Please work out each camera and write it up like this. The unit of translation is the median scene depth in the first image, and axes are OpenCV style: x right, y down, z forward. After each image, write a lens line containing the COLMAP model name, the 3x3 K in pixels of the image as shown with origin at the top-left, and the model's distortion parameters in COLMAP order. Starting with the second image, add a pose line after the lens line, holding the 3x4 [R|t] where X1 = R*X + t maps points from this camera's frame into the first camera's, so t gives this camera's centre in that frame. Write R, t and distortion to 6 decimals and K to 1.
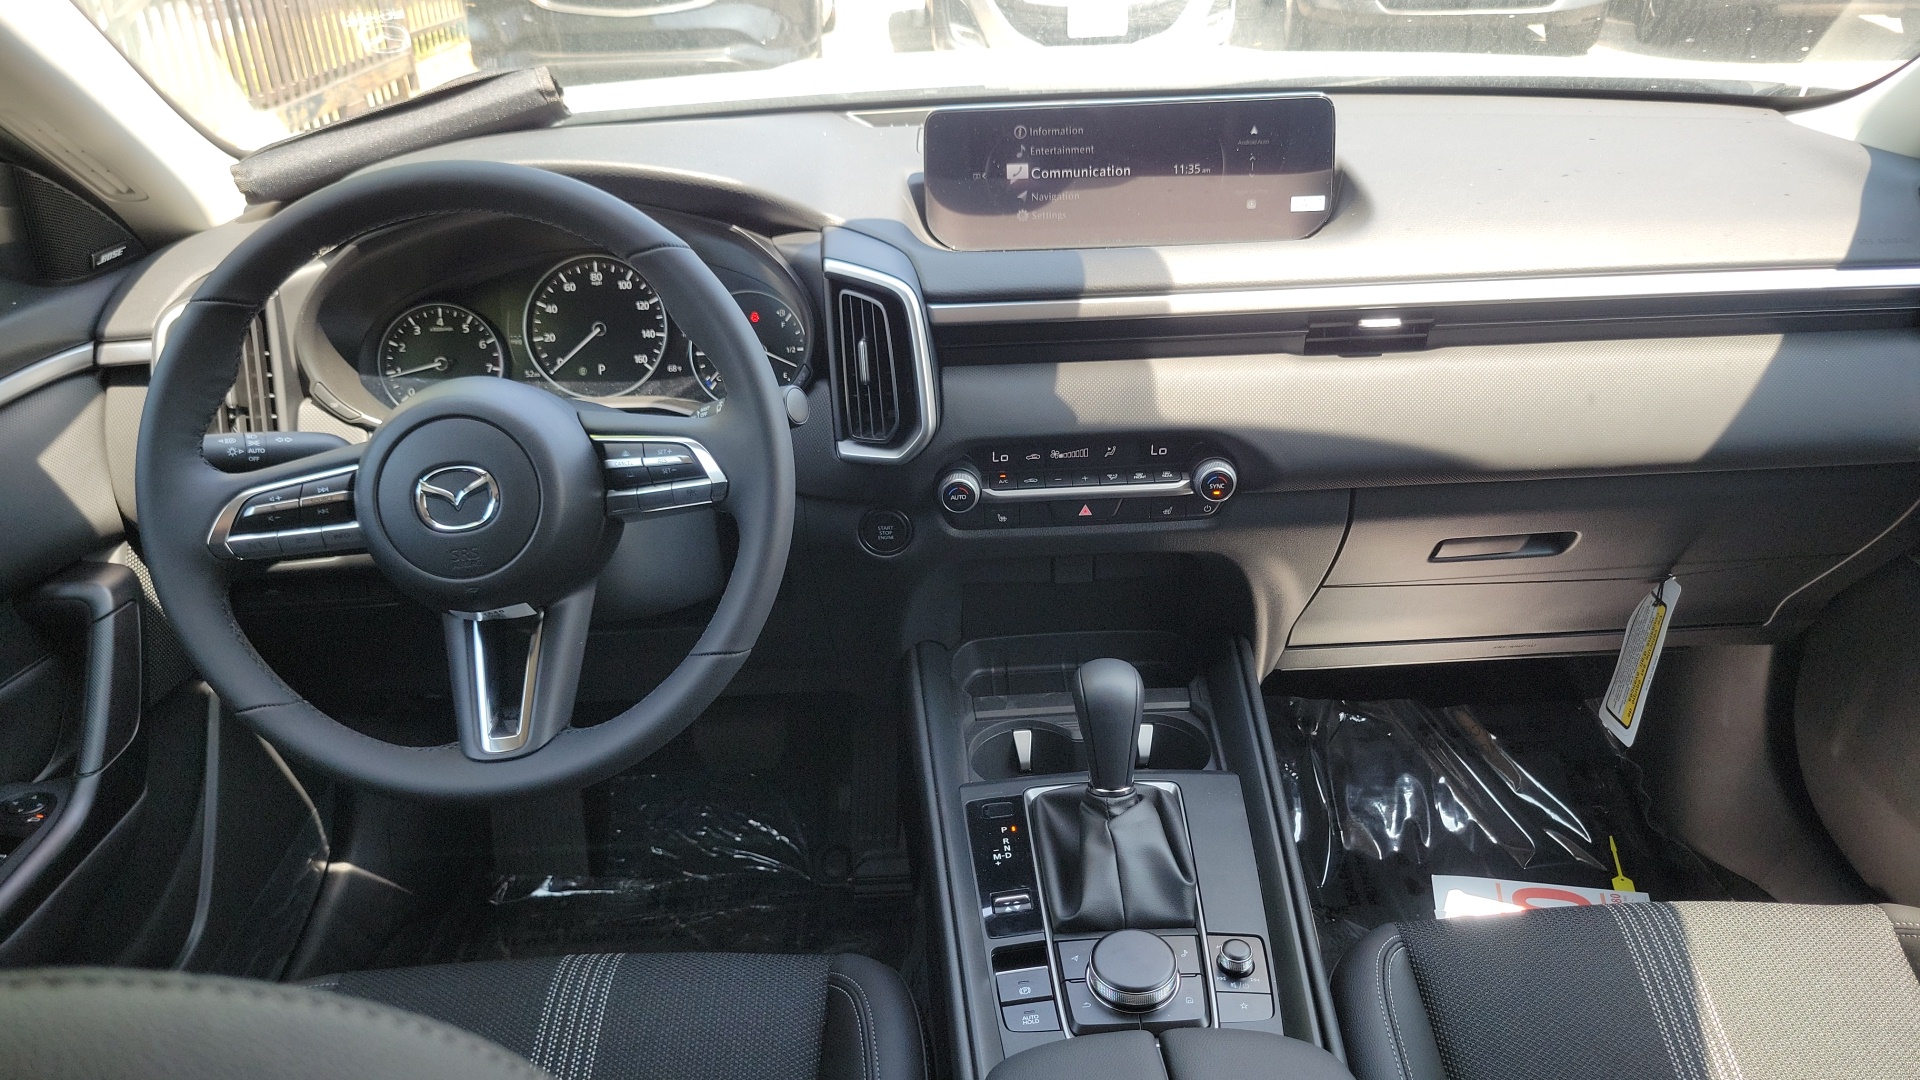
lens RADIAL K [[1397.5, 0, 956.2], [0, 1397.5, 555.2], [0, 0, 1]] dist [0.033296, -0.029848]
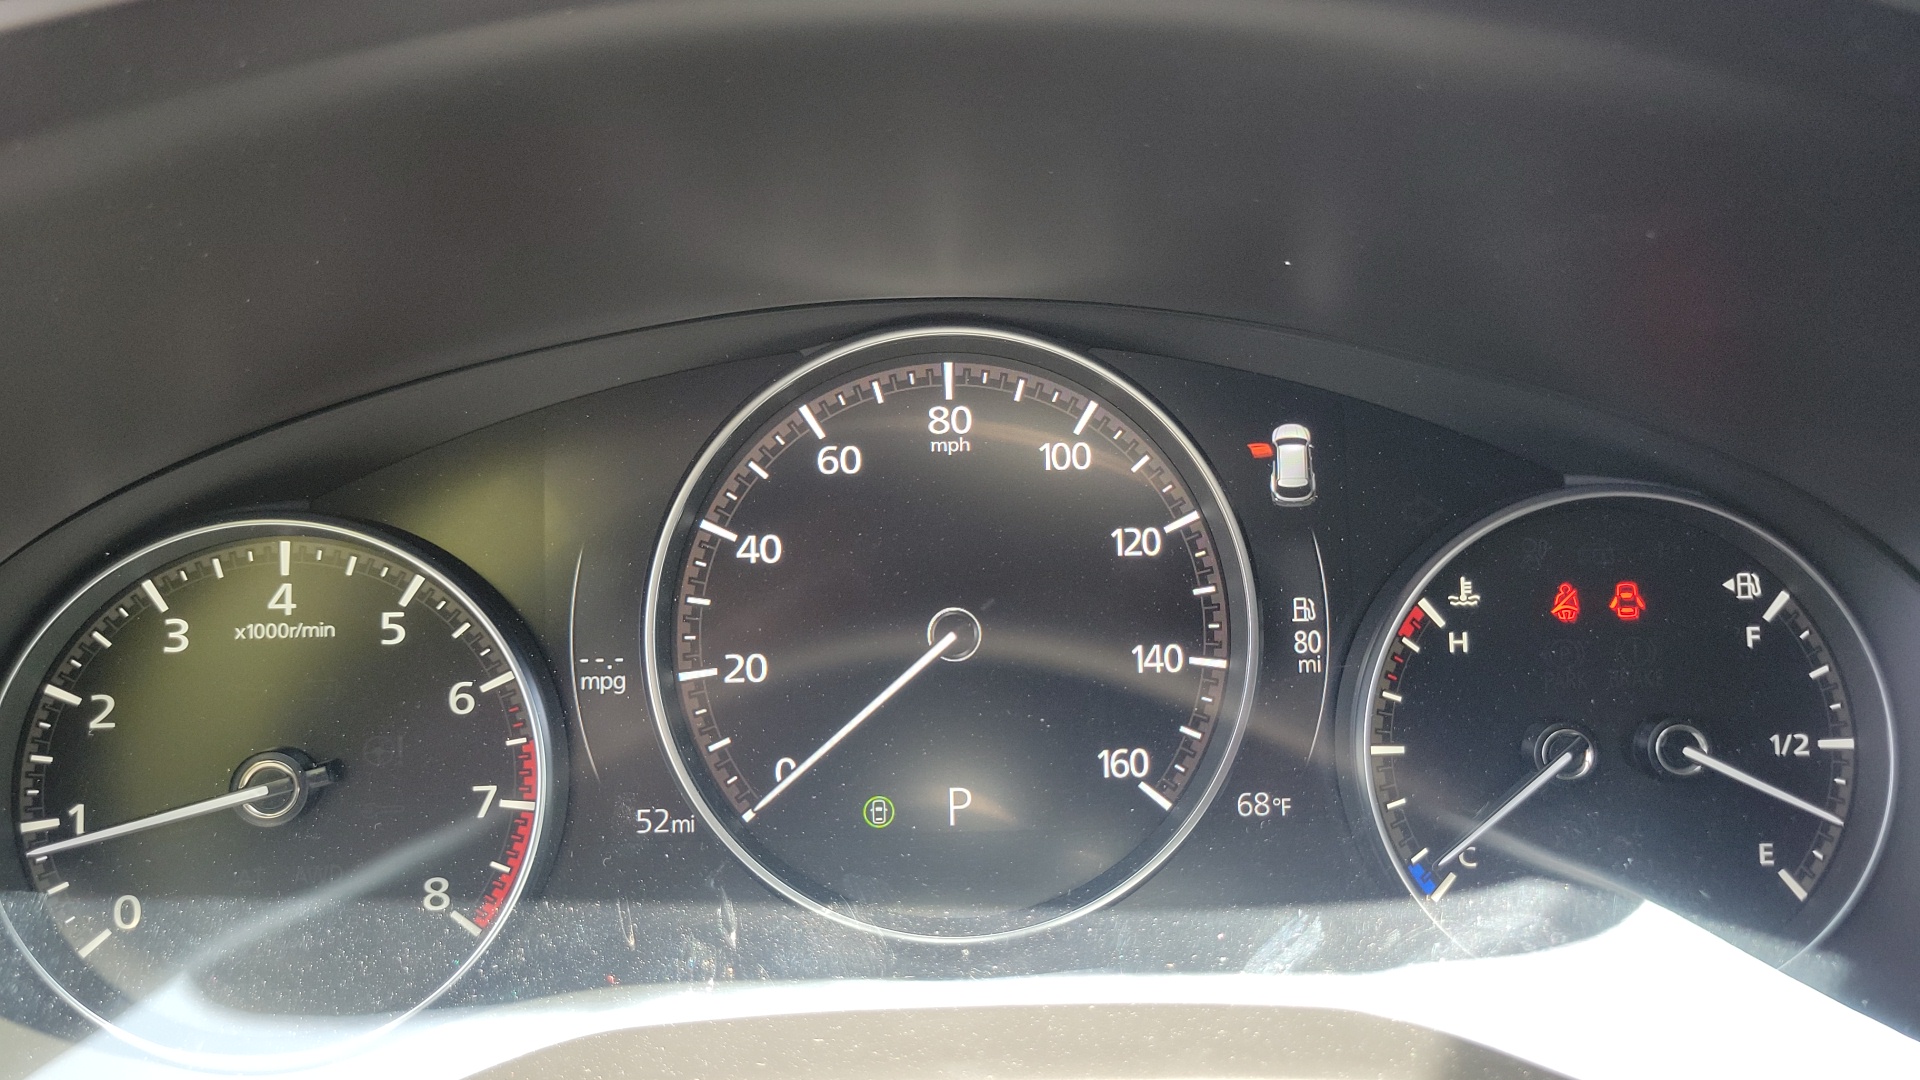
lens RADIAL K [[1511.4, 0, 951.8], [0, 1511.4, 535.0], [0, 0, 1]] dist [0.004280, -0.001725]
pose [[0.999467, 0.020679, 0.025249, -0.276904], [-0.016984, 0.990191, -0.138686, -0.150674], [-0.027869, 0.138183, 0.990014, 0.784956]]
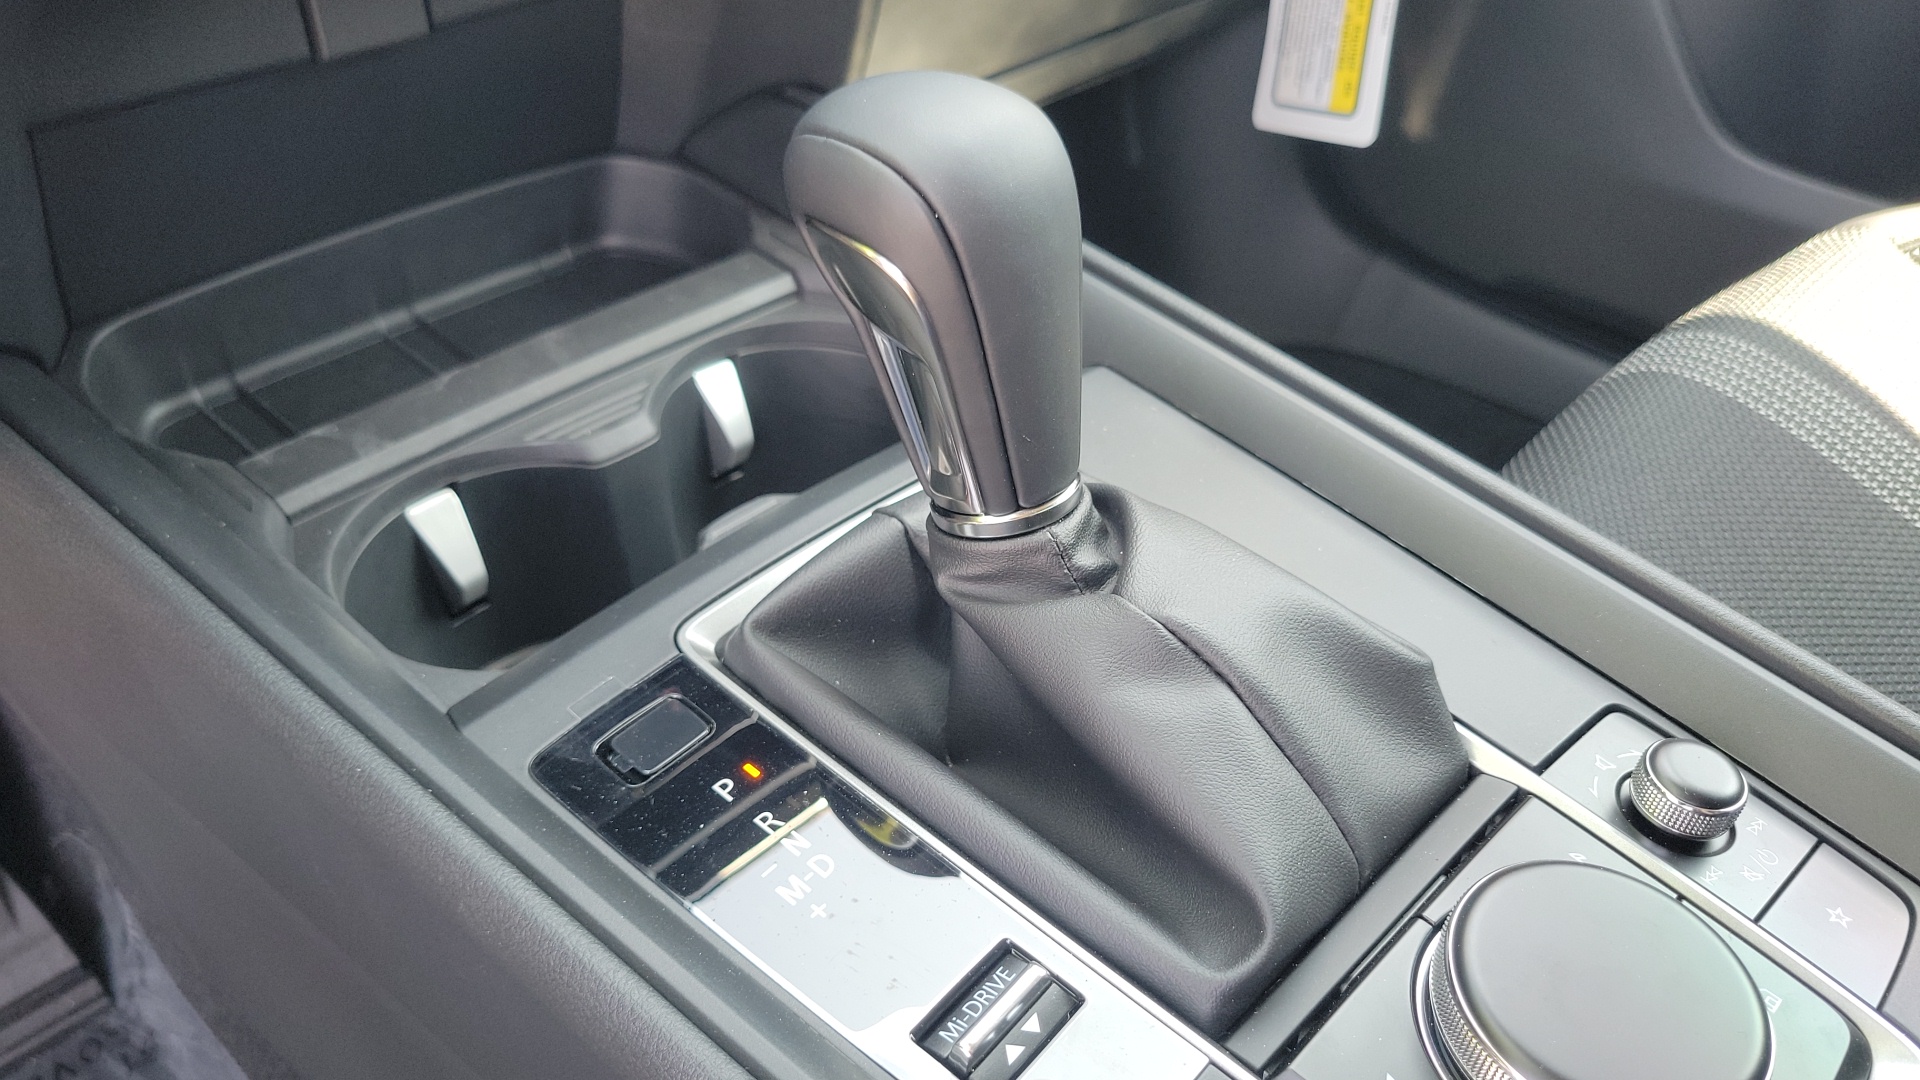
lens RADIAL K [[1511.4, 0, 951.8], [0, 1511.4, 535.0], [0, 0, 1]] dist [0.004280, -0.001725]
pose [[0.716566, -0.386243, 0.580818, -0.083190], [0.272642, 0.921540, 0.276459, 0.071983], [-0.642027, -0.039746, 0.765651, 0.688129]]
